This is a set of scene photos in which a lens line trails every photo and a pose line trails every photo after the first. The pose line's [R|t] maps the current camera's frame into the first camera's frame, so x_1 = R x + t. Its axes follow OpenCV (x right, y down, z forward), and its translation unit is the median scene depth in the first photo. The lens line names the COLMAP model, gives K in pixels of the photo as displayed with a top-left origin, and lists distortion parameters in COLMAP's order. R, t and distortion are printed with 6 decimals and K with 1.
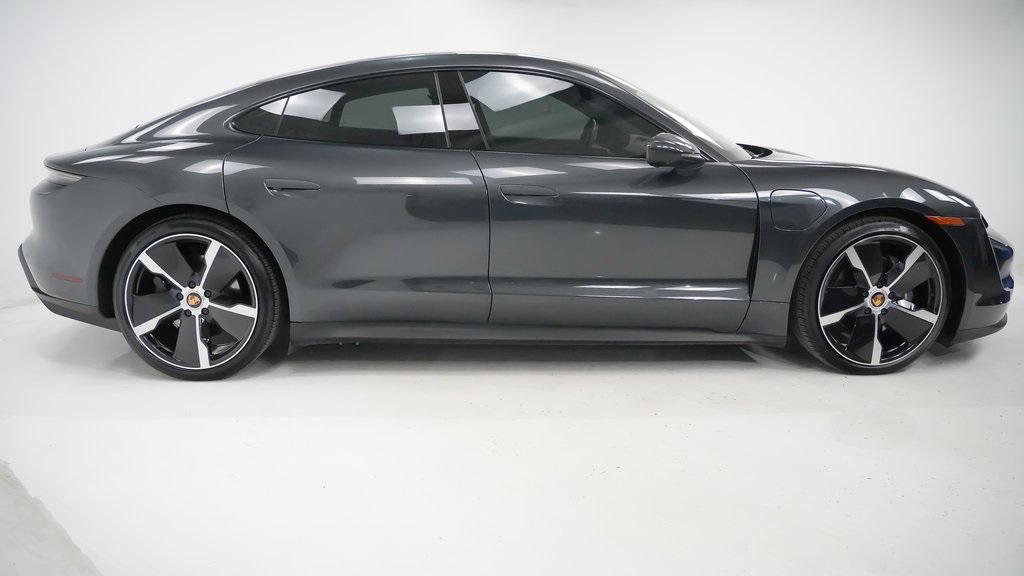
lens RADIAL K [[849.8, 0, 512.0], [0, 849.8, 288.0], [0, 0, 1]] dist [0.000363, 0.000259]
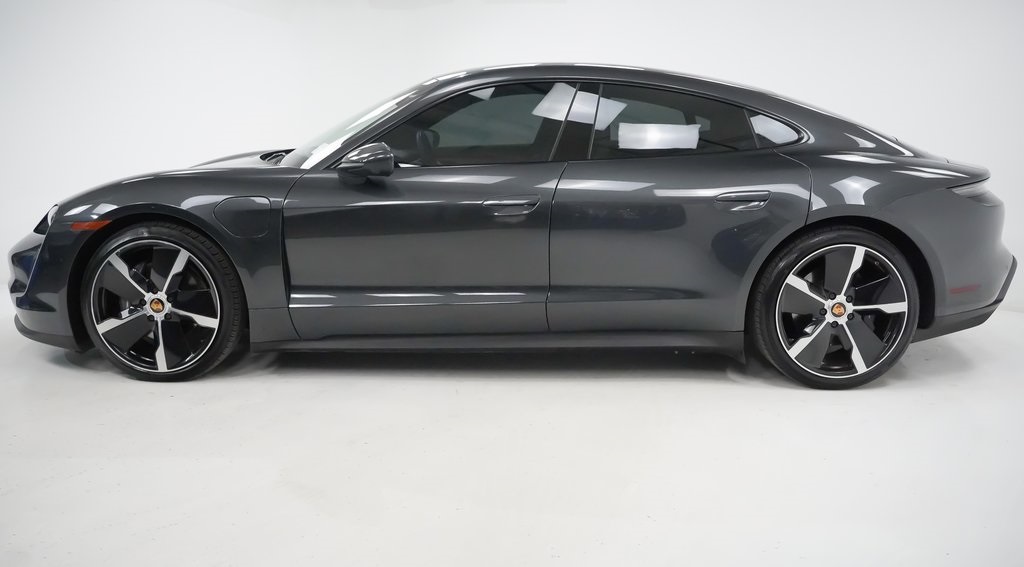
lens RADIAL K [[843.0, 0, 512.0], [0, 843.0, 283.5], [0, 0, 1]] dist [0.123168, 0.000551]
pose [[0.997072, 0.008963, -0.075935, 0.132227], [-0.010183, 0.999825, -0.015696, -0.000115], [0.075781, 0.016423, 0.996989, 0.004495]]
